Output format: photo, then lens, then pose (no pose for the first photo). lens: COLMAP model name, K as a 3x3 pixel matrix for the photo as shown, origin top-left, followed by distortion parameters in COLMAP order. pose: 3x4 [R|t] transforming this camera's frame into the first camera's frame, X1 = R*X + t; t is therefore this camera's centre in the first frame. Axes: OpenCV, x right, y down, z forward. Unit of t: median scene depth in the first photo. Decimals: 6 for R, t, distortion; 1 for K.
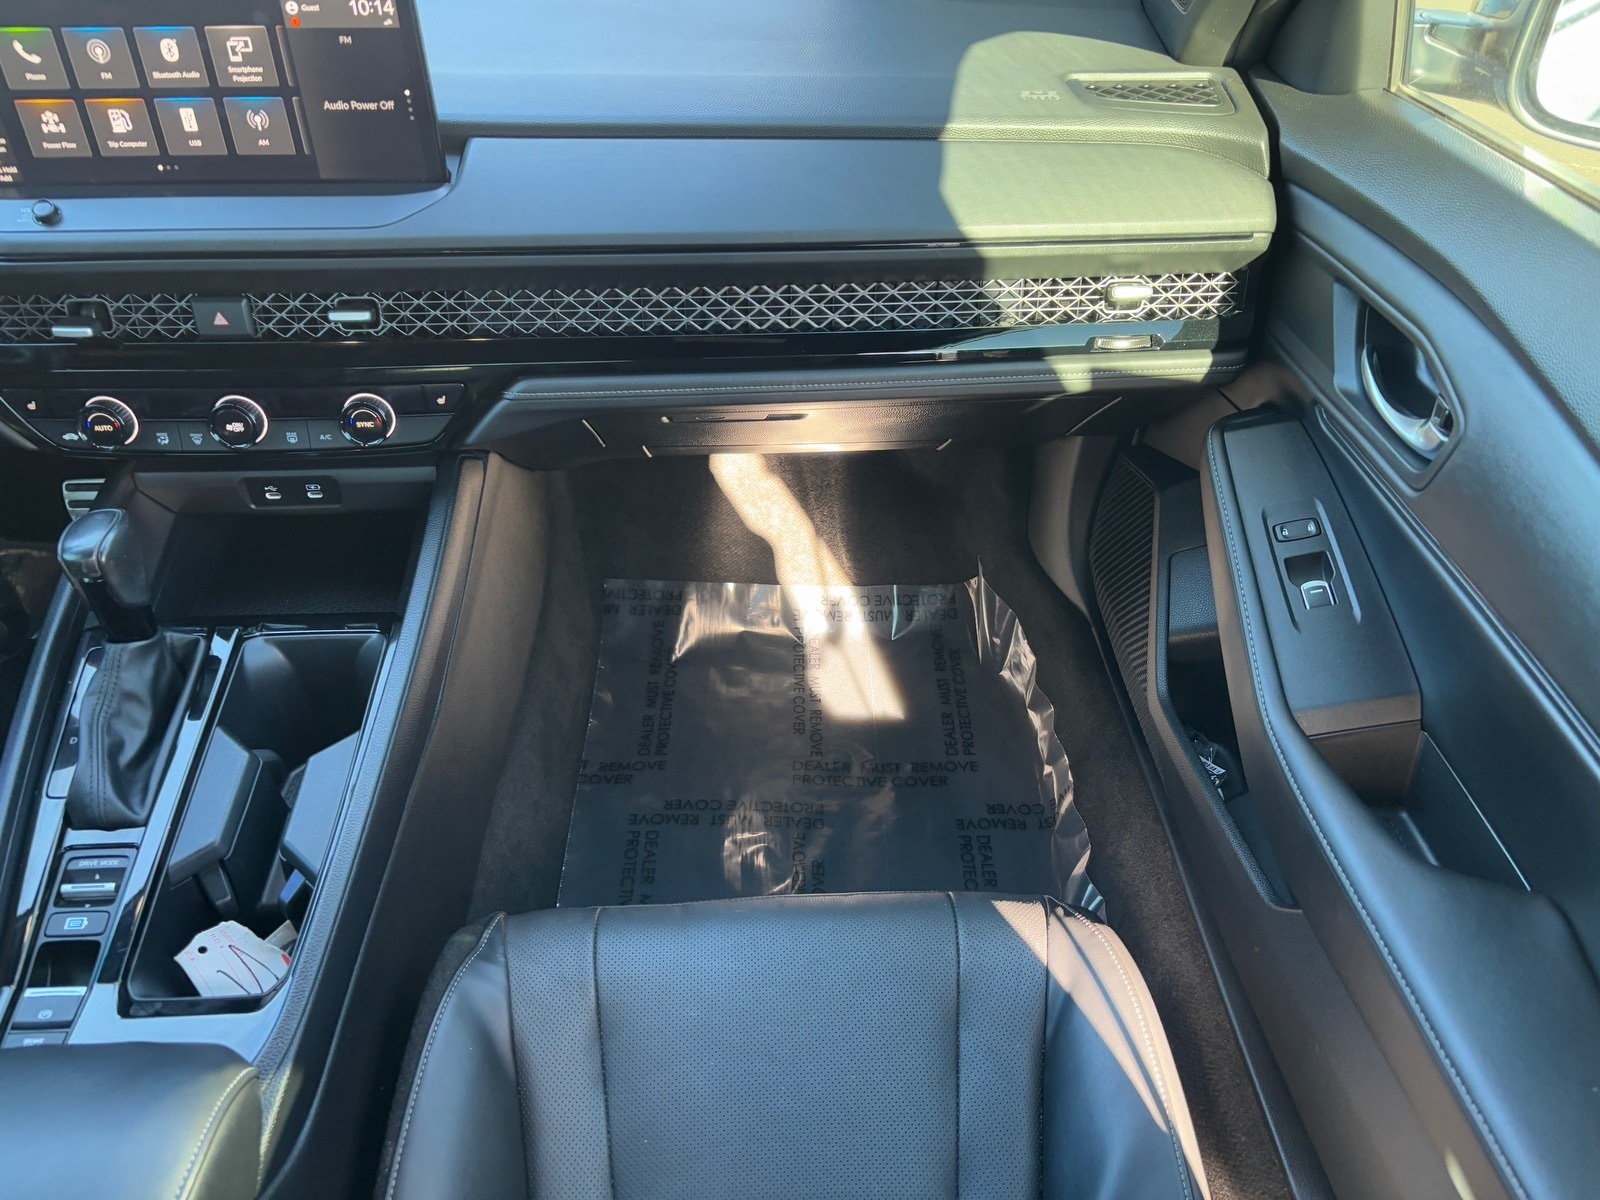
lens RADIAL K [[1229.9, 0, 809.8], [0, 1229.9, 612.4], [0, 0, 1]] dist [0.047092, -0.062053]
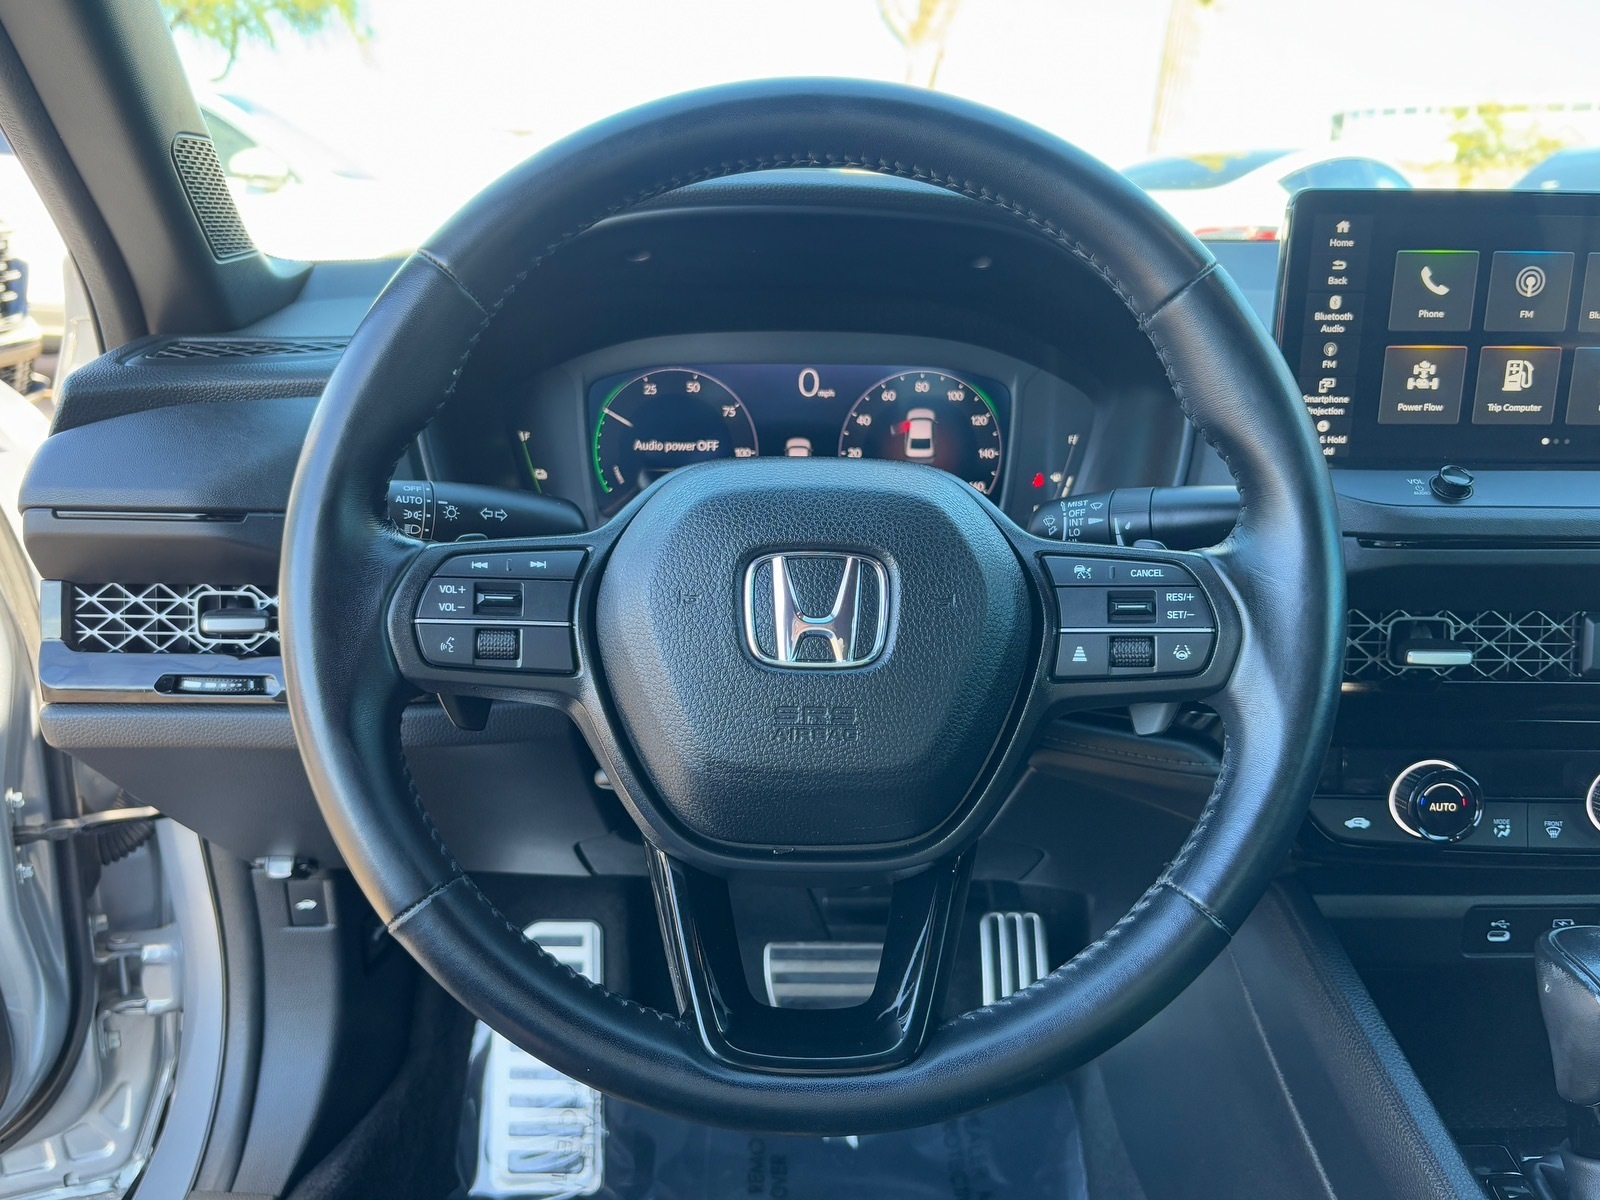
lens RADIAL K [[1313.9, 0, 789.6], [0, 1313.9, 614.0], [0, 0, 1]] dist [0.037316, -0.039683]
pose [[0.999438, 0.009989, -0.031989, -0.929586], [-0.021966, 0.916170, -0.400188, 0.044530], [0.025310, 0.400666, 0.915875, 0.335451]]
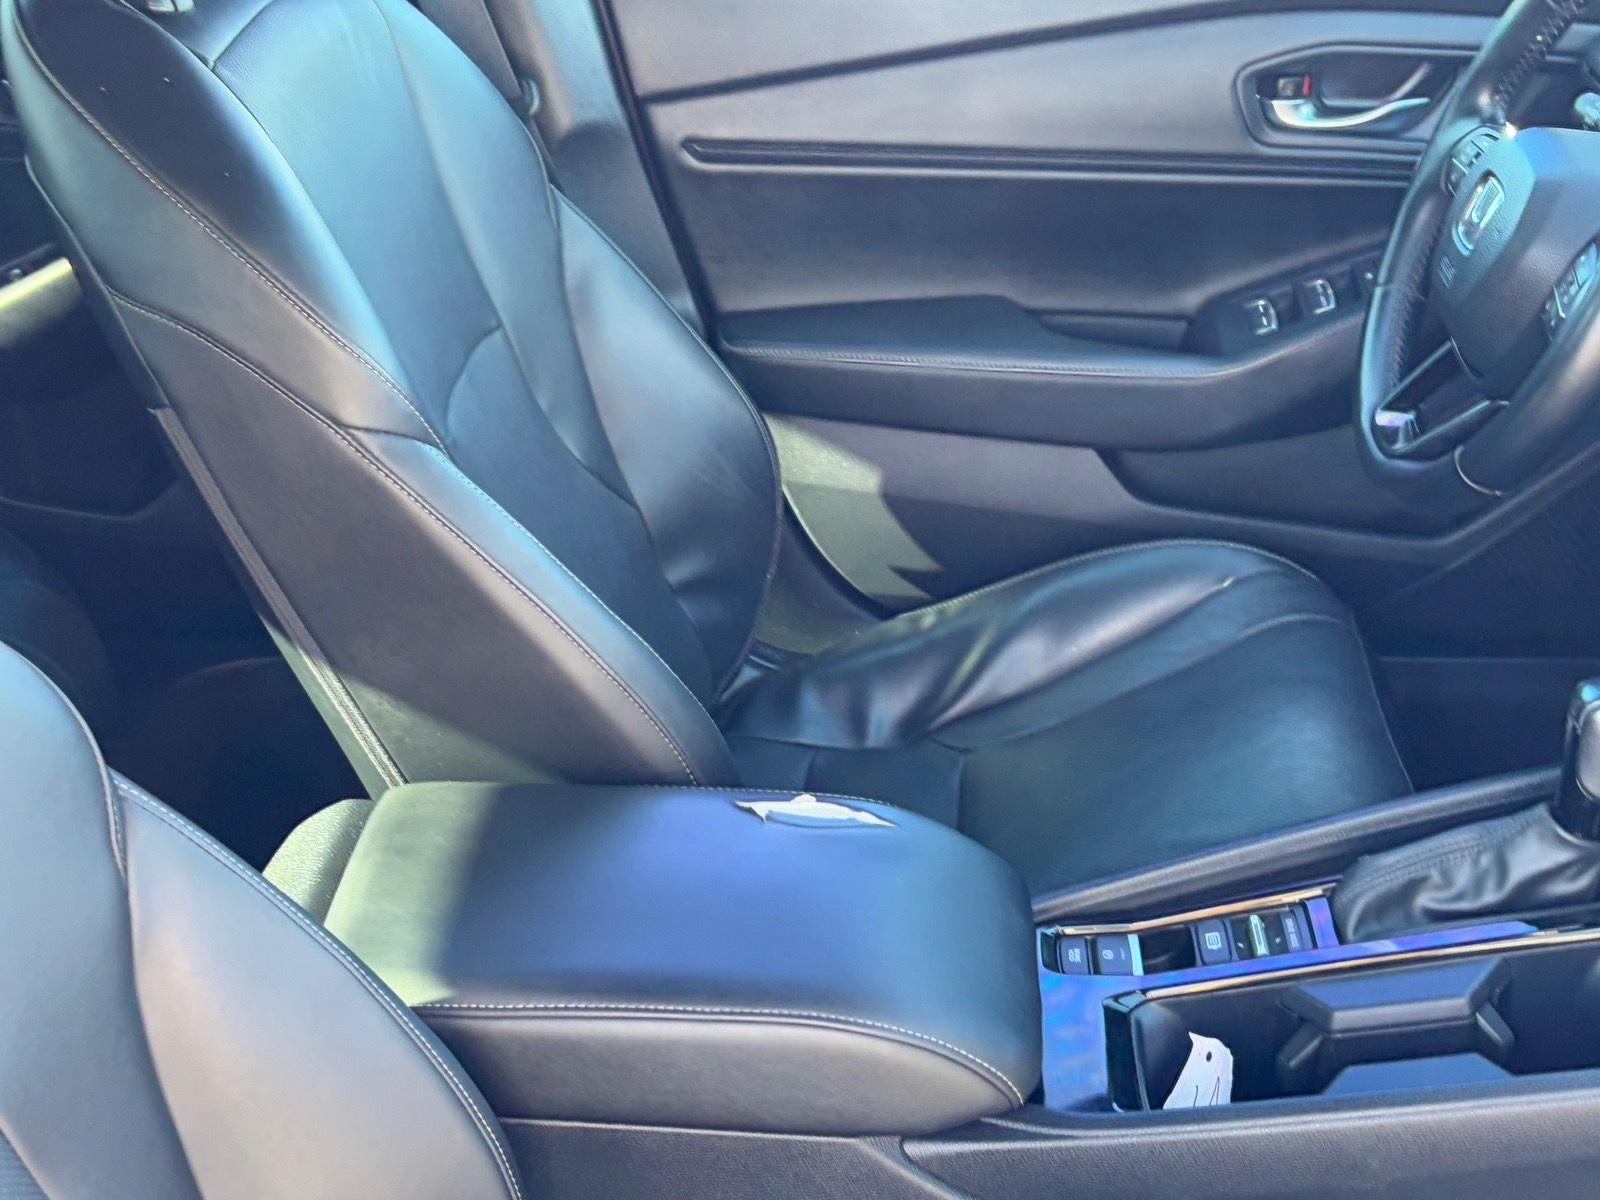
lens RADIAL K [[2127.2, 0, 797.8], [0, 2127.2, 613.8], [0, 0, 1]] dist [0.110585, 0.000000]
pose [[-0.080721, 0.481386, -0.872784, 0.598043], [-0.629814, 0.654049, 0.418992, -0.325023], [0.772540, 0.583513, 0.250388, 0.224992]]
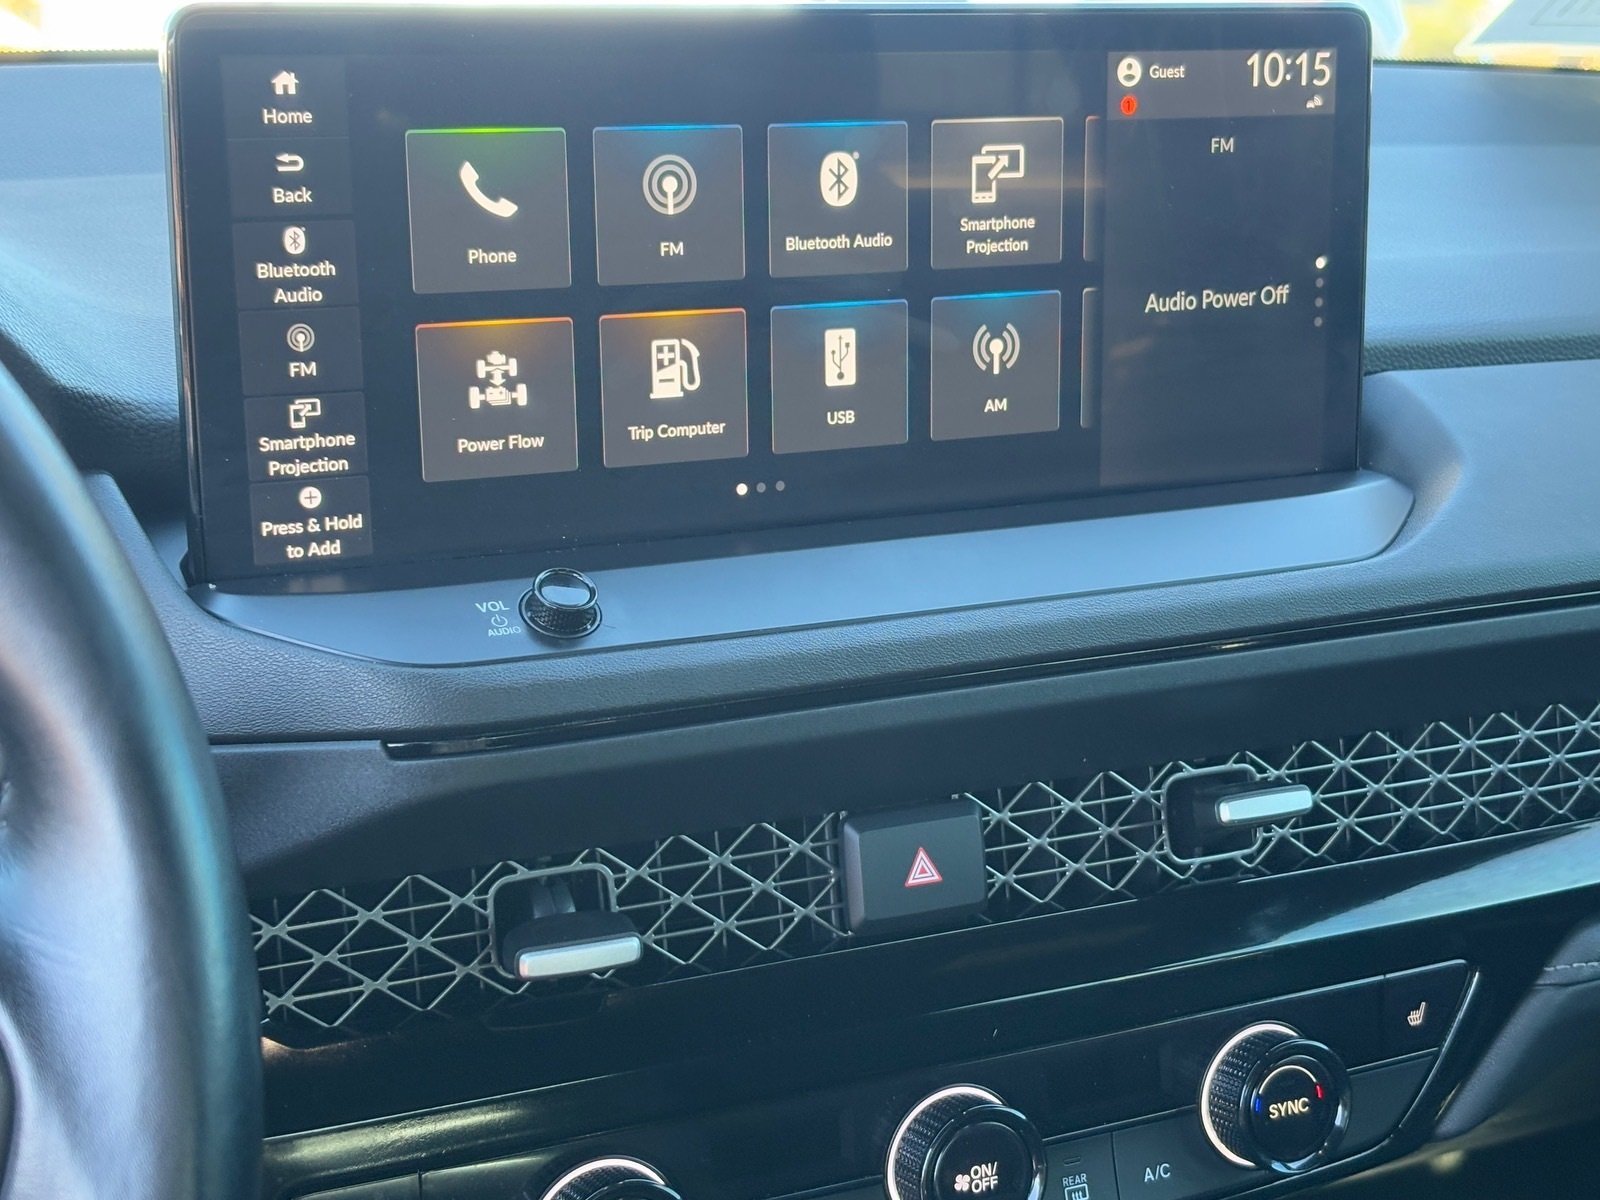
lens RADIAL K [[2516.2, 0, 812.6], [0, 2516.2, 630.2], [0, 0, 1]] dist [0.140875, 0.000000]
pose [[0.918439, -0.100667, 0.382539, -0.792267], [0.250710, 0.896168, -0.366098, -0.043974], [-0.305965, 0.432145, 0.848314, 0.381725]]
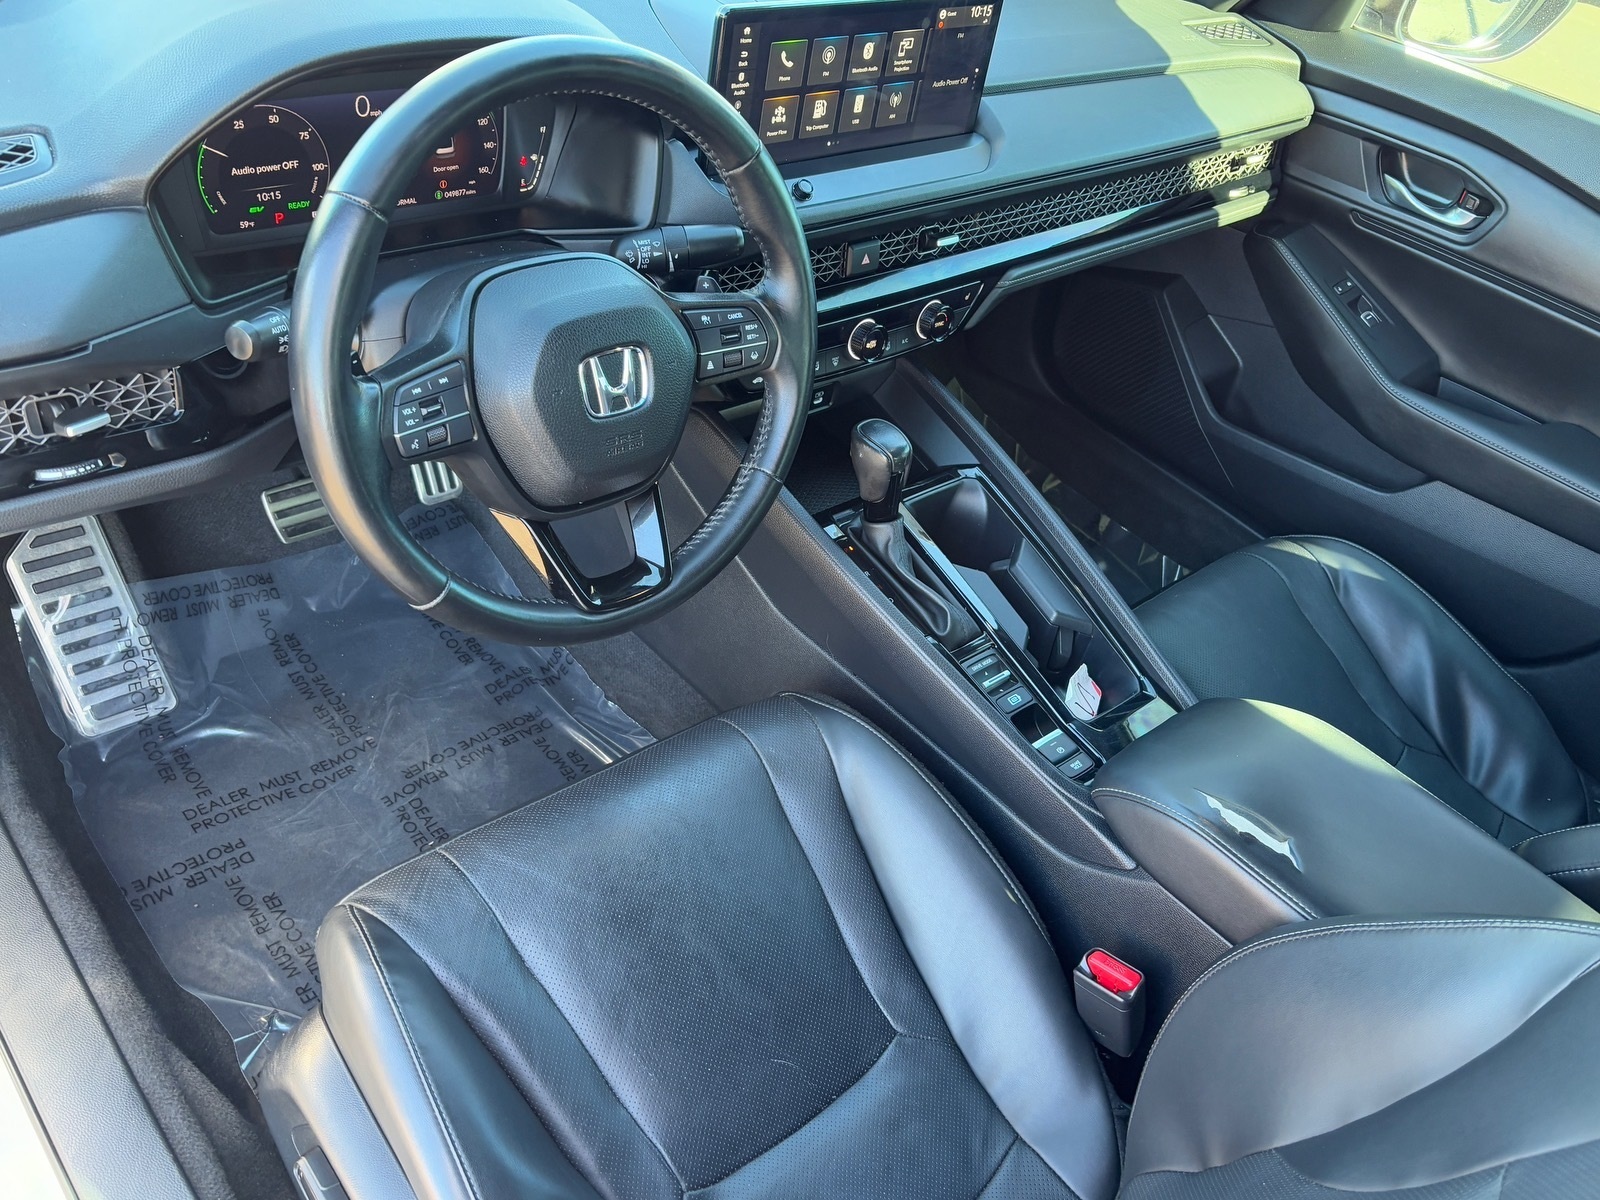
lens RADIAL K [[1313.9, 0, 792.2], [0, 1313.9, 589.8], [0, 0, 1]] dist [0.037316, -0.039683]
pose [[0.772414, -0.291093, 0.564483, -1.431790], [0.252998, 0.956245, 0.146926, -0.133867], [-0.582553, 0.029326, 0.812263, -0.043847]]
